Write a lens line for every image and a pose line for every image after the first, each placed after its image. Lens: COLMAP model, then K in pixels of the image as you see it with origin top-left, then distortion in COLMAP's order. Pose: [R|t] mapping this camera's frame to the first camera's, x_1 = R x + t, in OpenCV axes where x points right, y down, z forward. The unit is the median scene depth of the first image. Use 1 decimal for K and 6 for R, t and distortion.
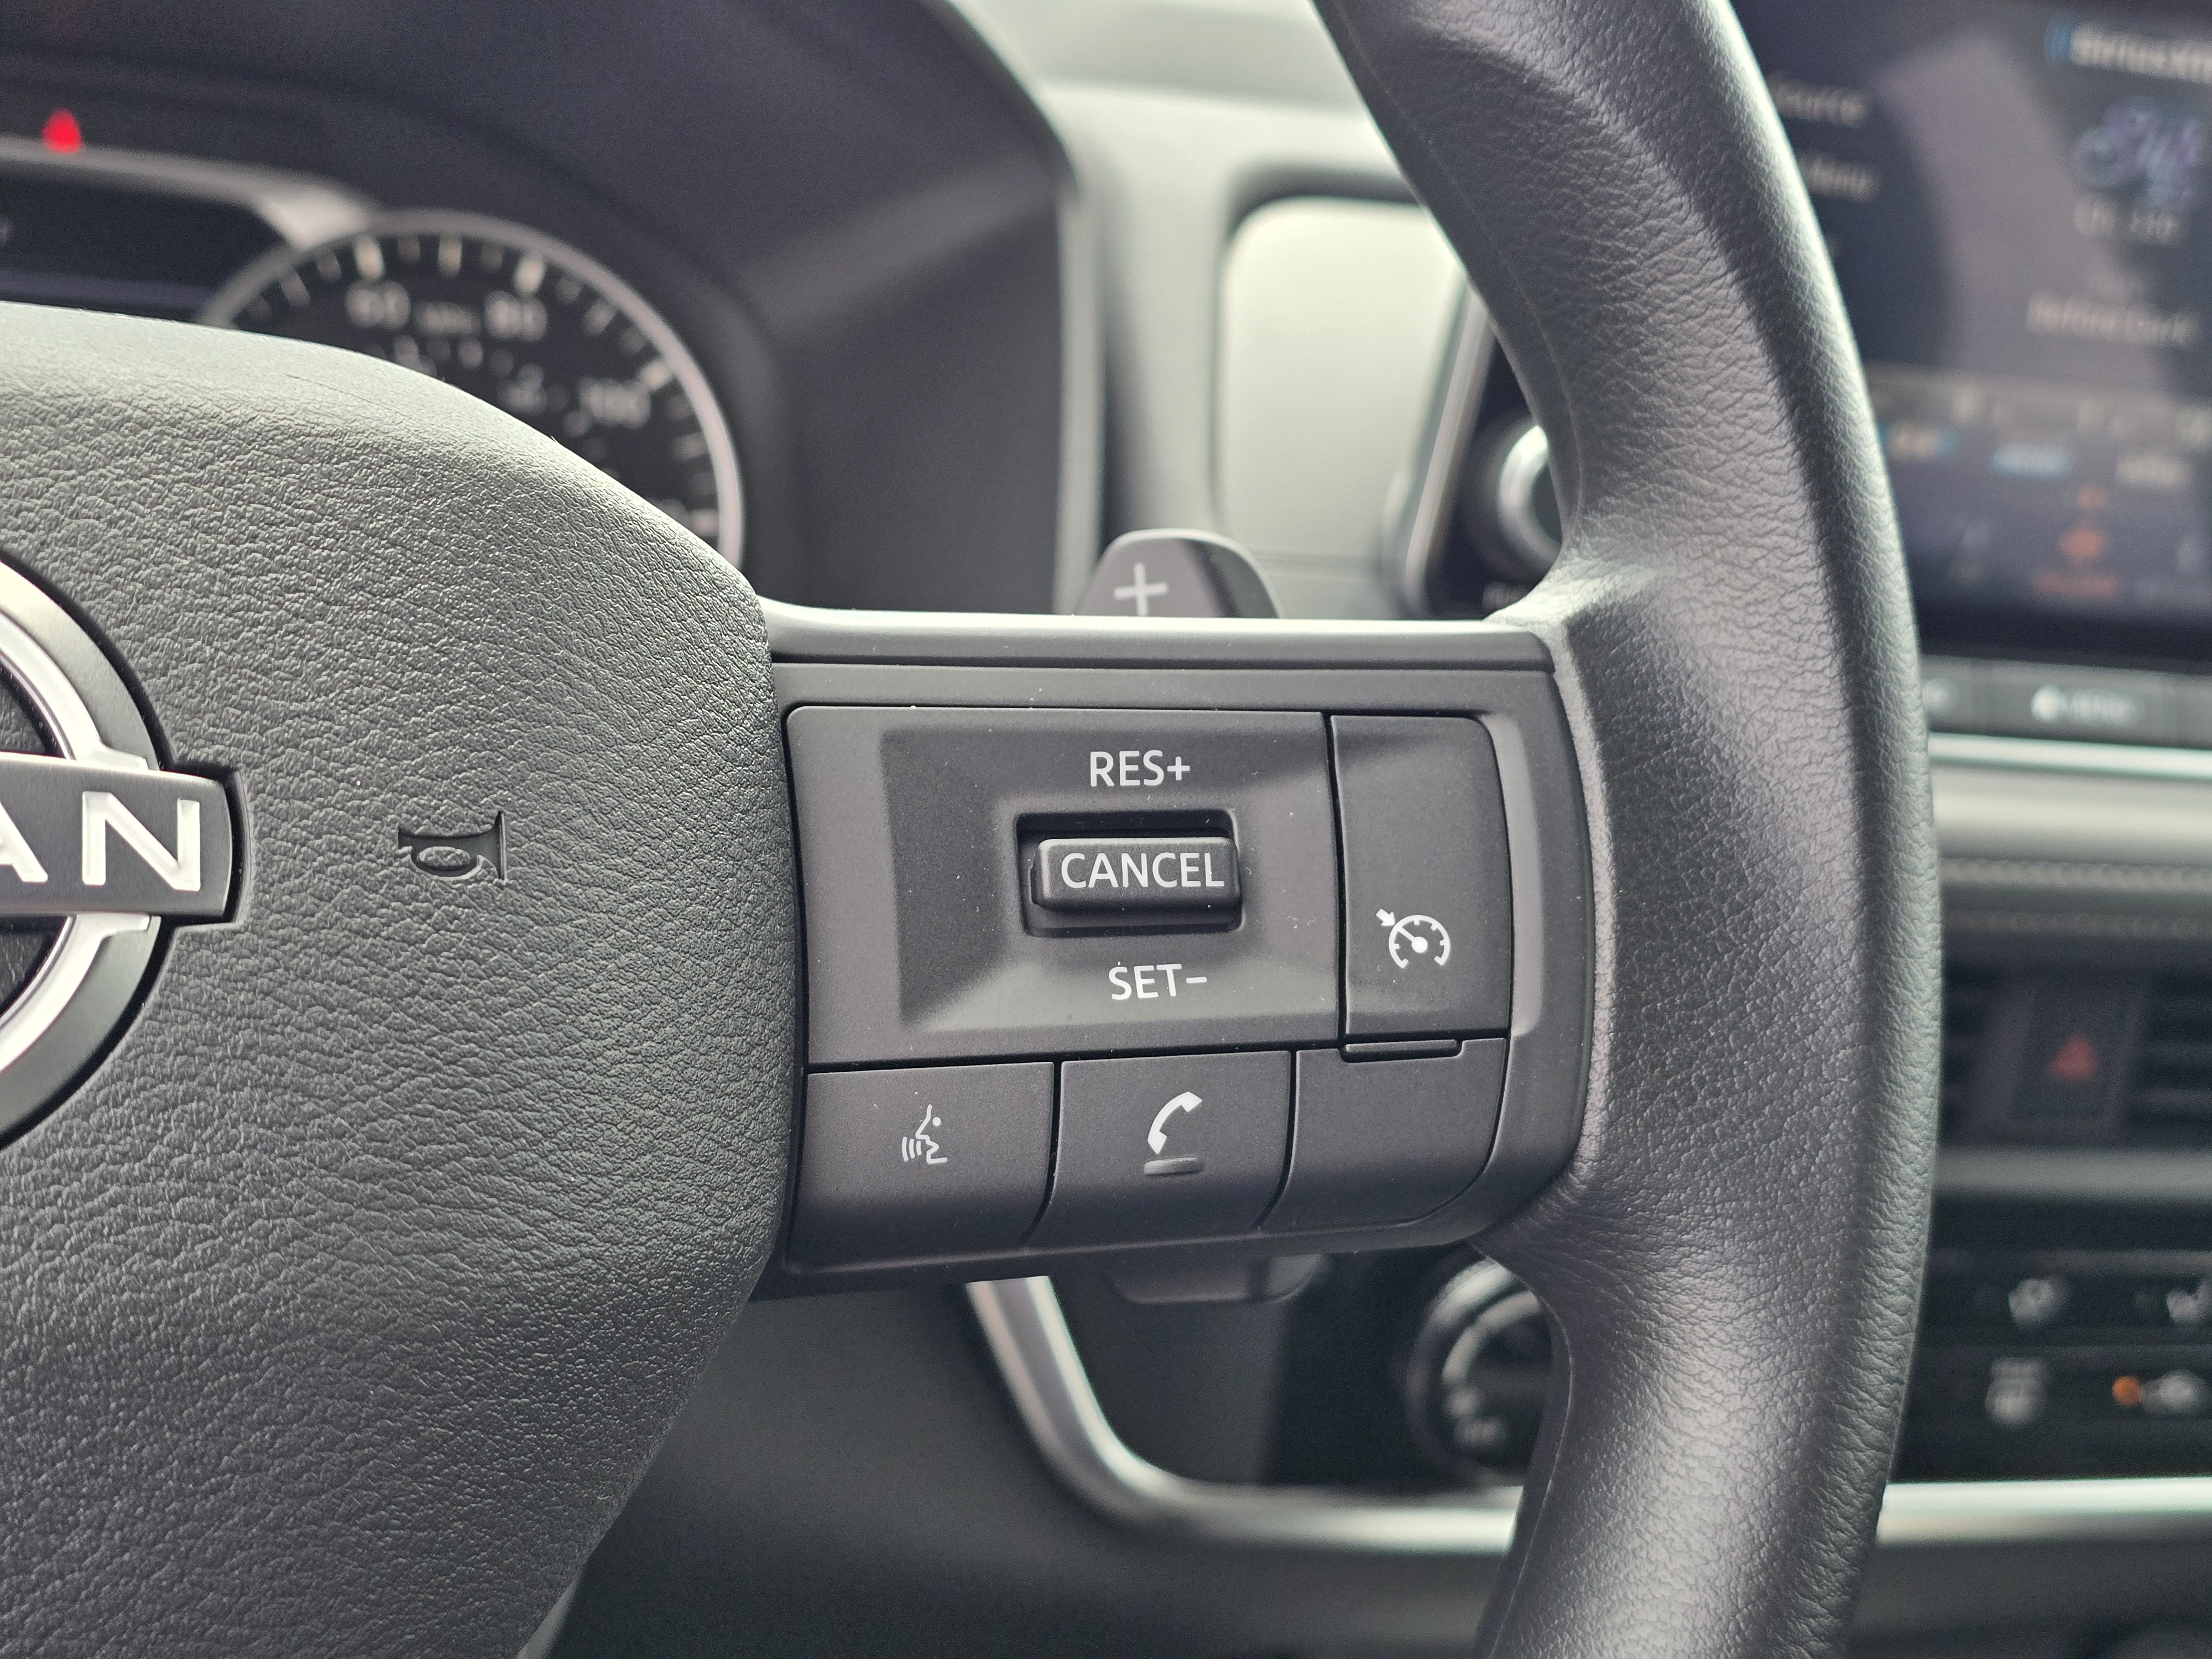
lens RADIAL K [[3068.0, 0, 1106.0], [0, 3068.0, 829.5], [0, 0, 1]] dist [0.196437, -0.791257]
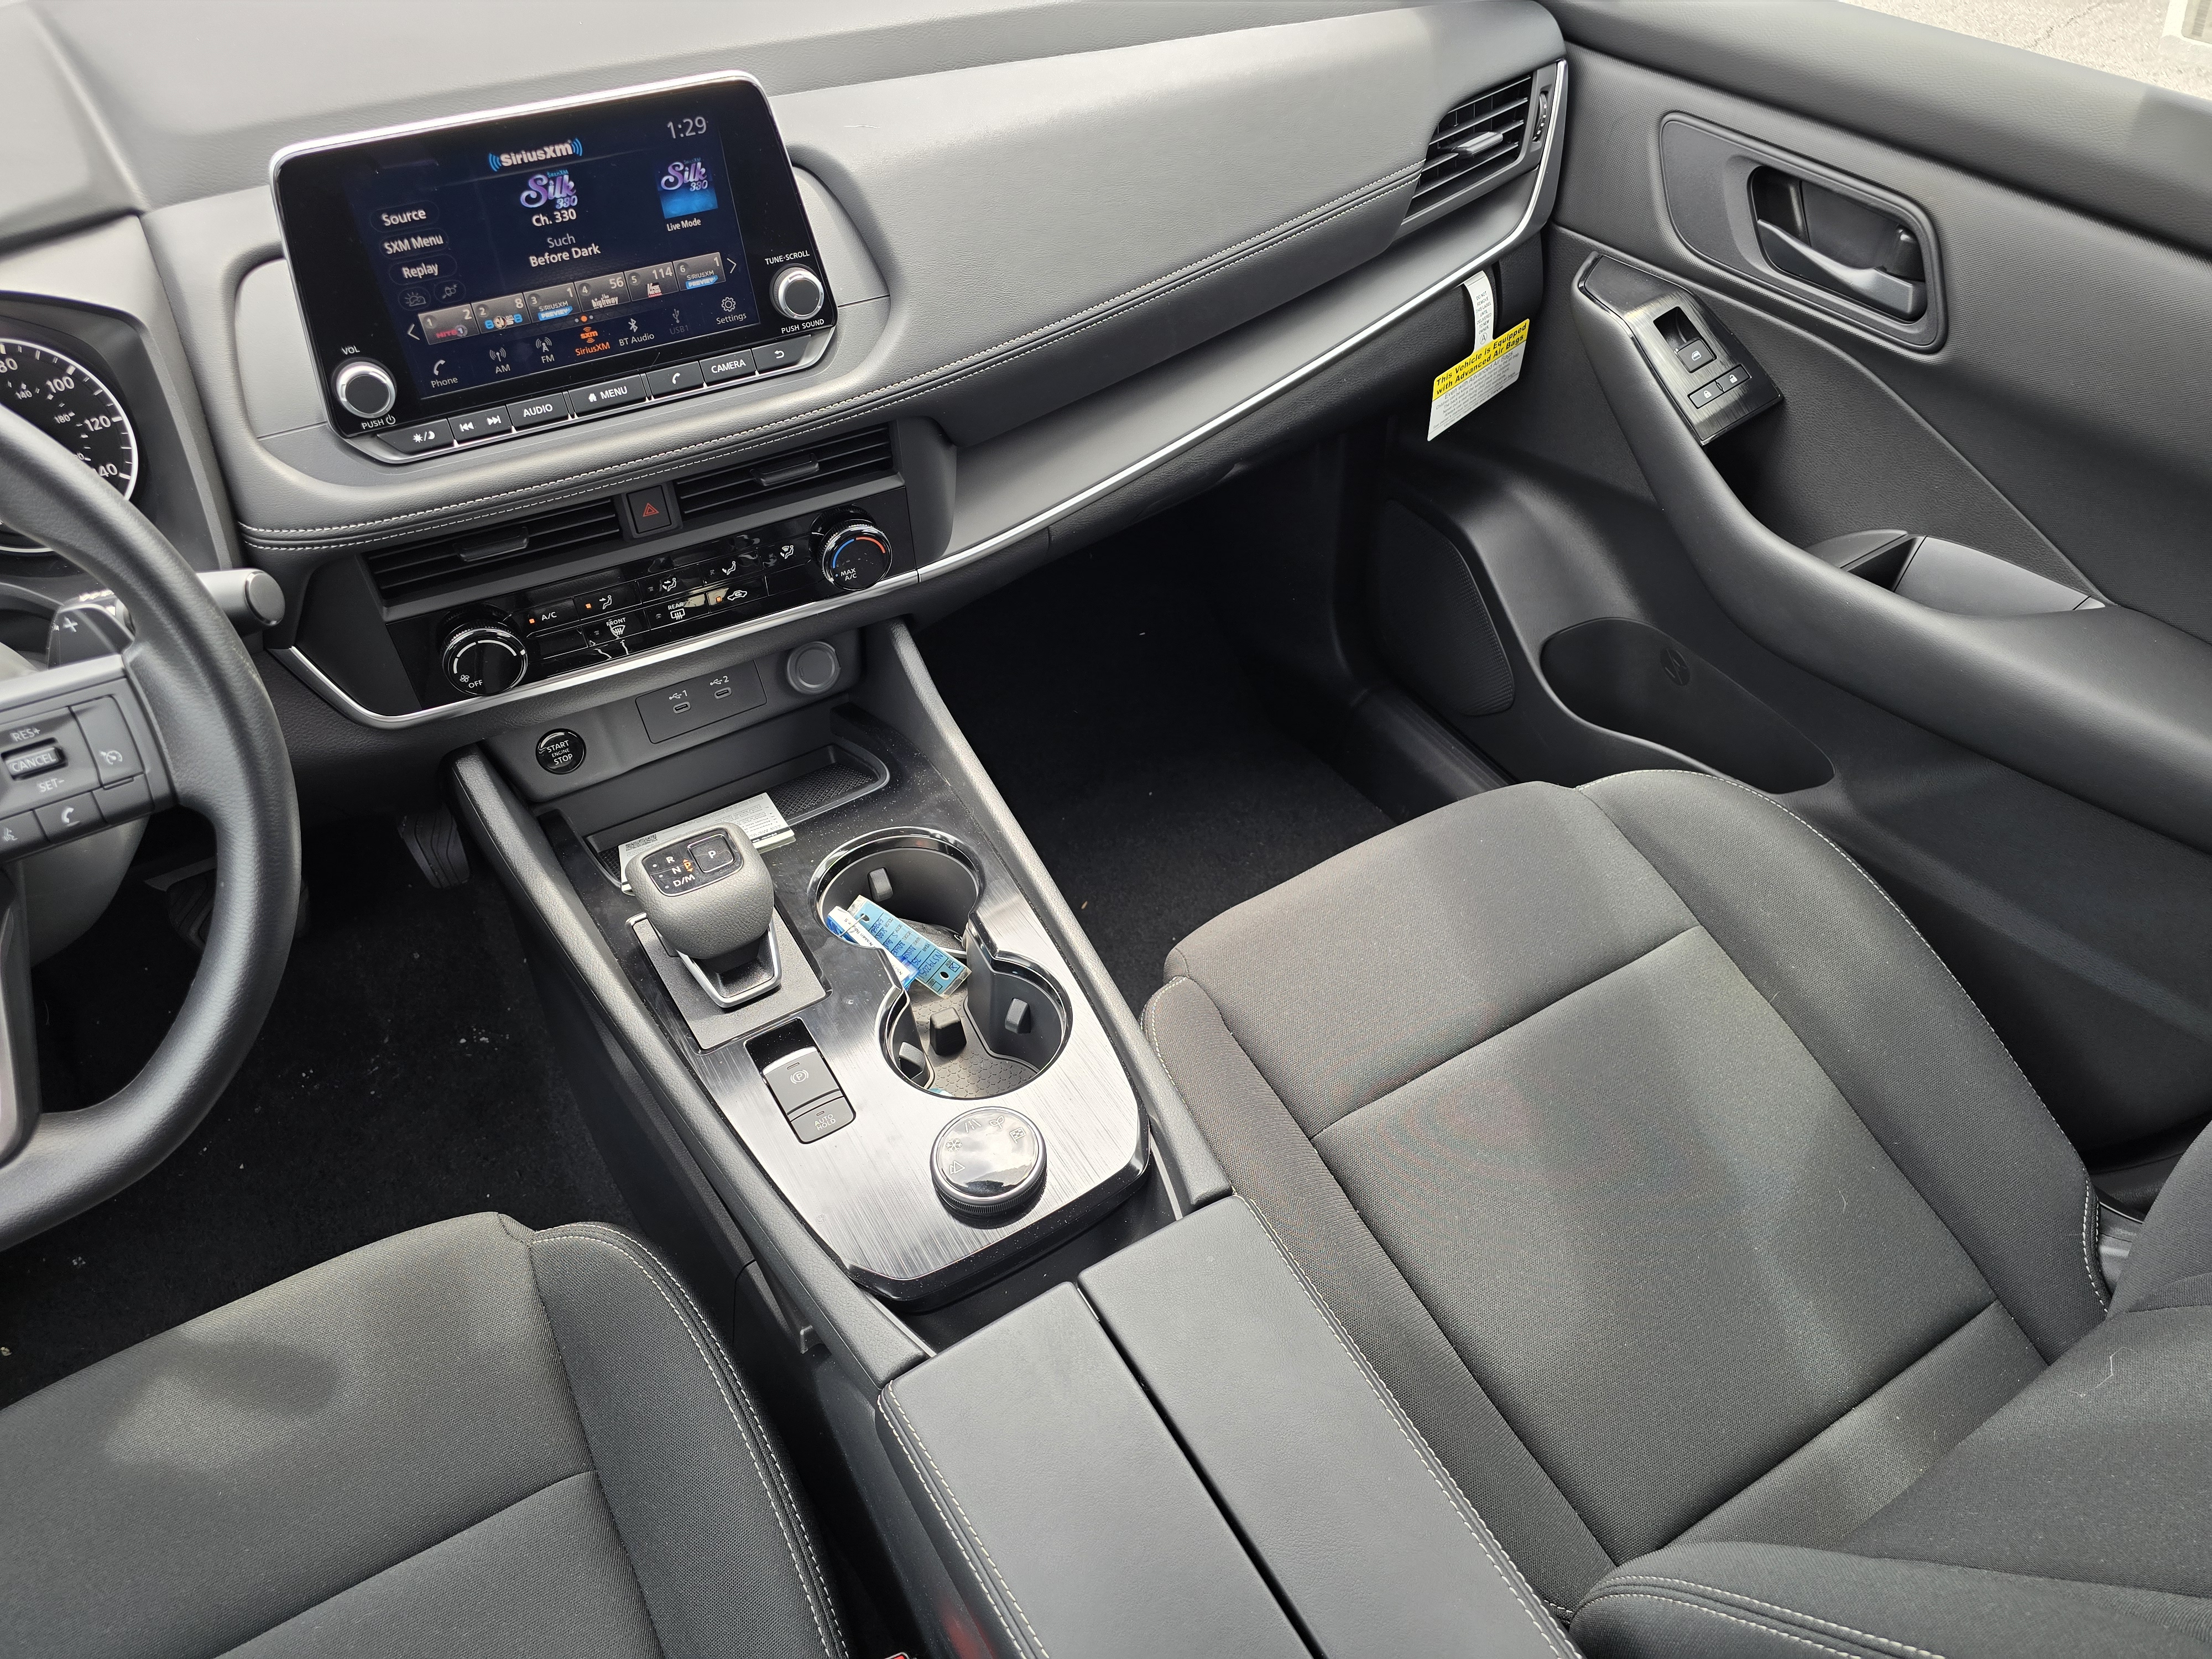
lens RADIAL K [[1493.5, 0, 1102.6], [0, 1493.5, 833.8], [0, 0, 1]] dist [0.048826, -0.052842]
pose [[0.973071, -0.229894, 0.016787, 1.329281], [0.190702, 0.843812, 0.501611, -0.637057], [-0.129482, -0.484902, 0.864930, -0.972241]]
